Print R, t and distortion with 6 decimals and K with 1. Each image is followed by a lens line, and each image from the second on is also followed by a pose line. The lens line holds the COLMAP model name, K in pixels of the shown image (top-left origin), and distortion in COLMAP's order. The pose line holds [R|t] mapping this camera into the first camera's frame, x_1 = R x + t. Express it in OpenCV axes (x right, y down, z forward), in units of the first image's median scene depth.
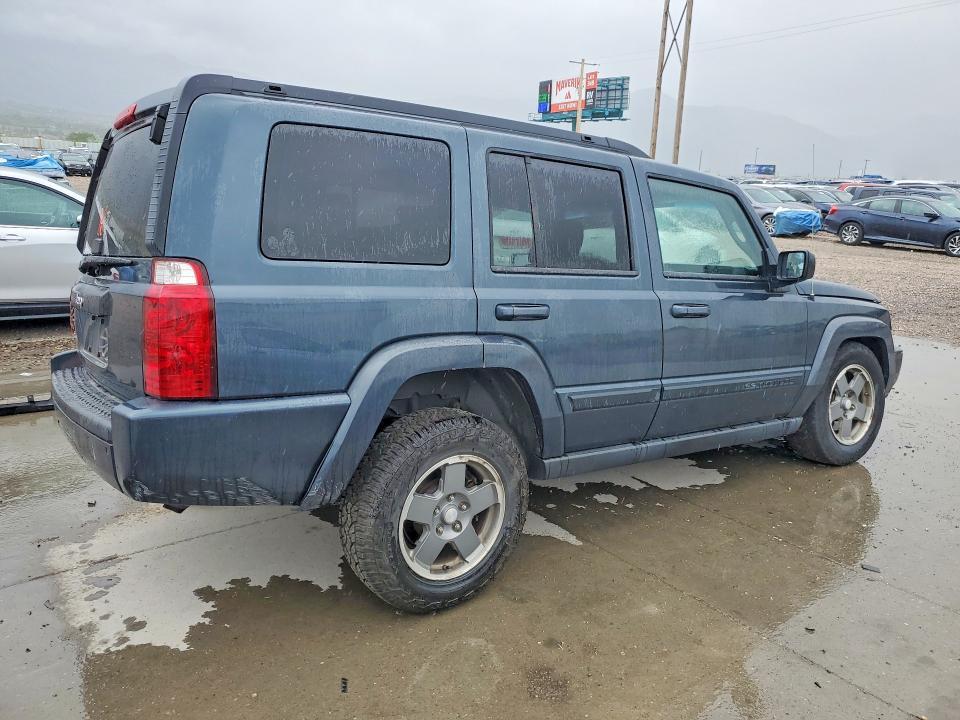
lens RADIAL K [[658.8, 0, 480.0], [0, 658.8, 360.0], [0, 0, 1]] dist [0.004820, 0.001088]
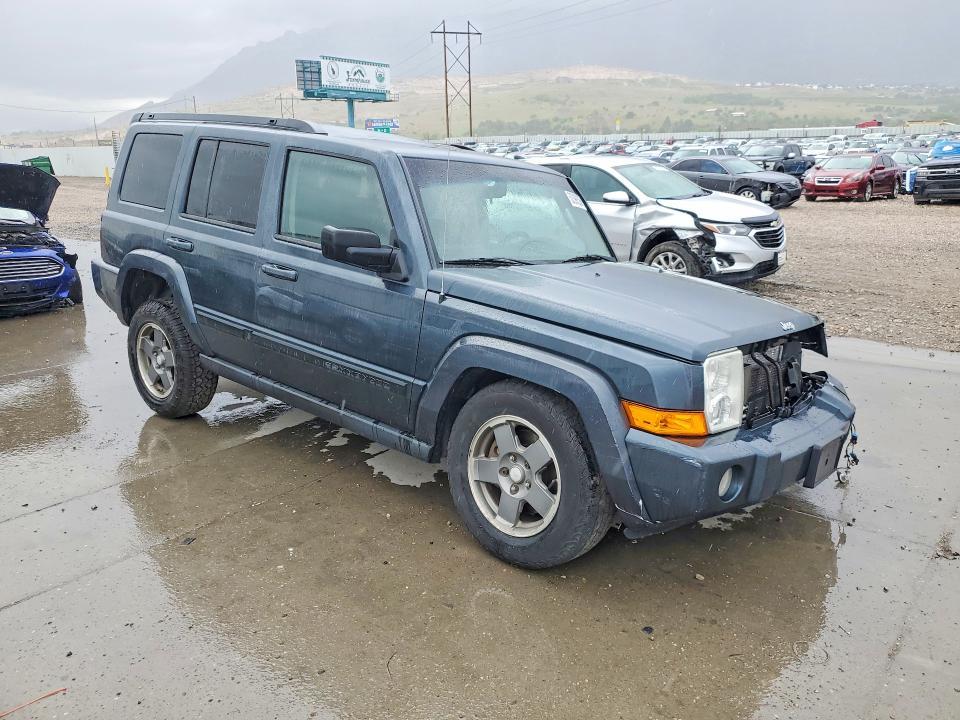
lens RADIAL K [[635.6, 0, 480.0], [0, 635.6, 360.0], [0, 0, 1]] dist [-0.000263, 0.000046]
pose [[0.344717, 0.229528, -0.910213, 1.239444], [-0.219919, 0.962407, 0.159402, -0.150258], [0.912582, 0.145224, 0.382236, 0.805692]]
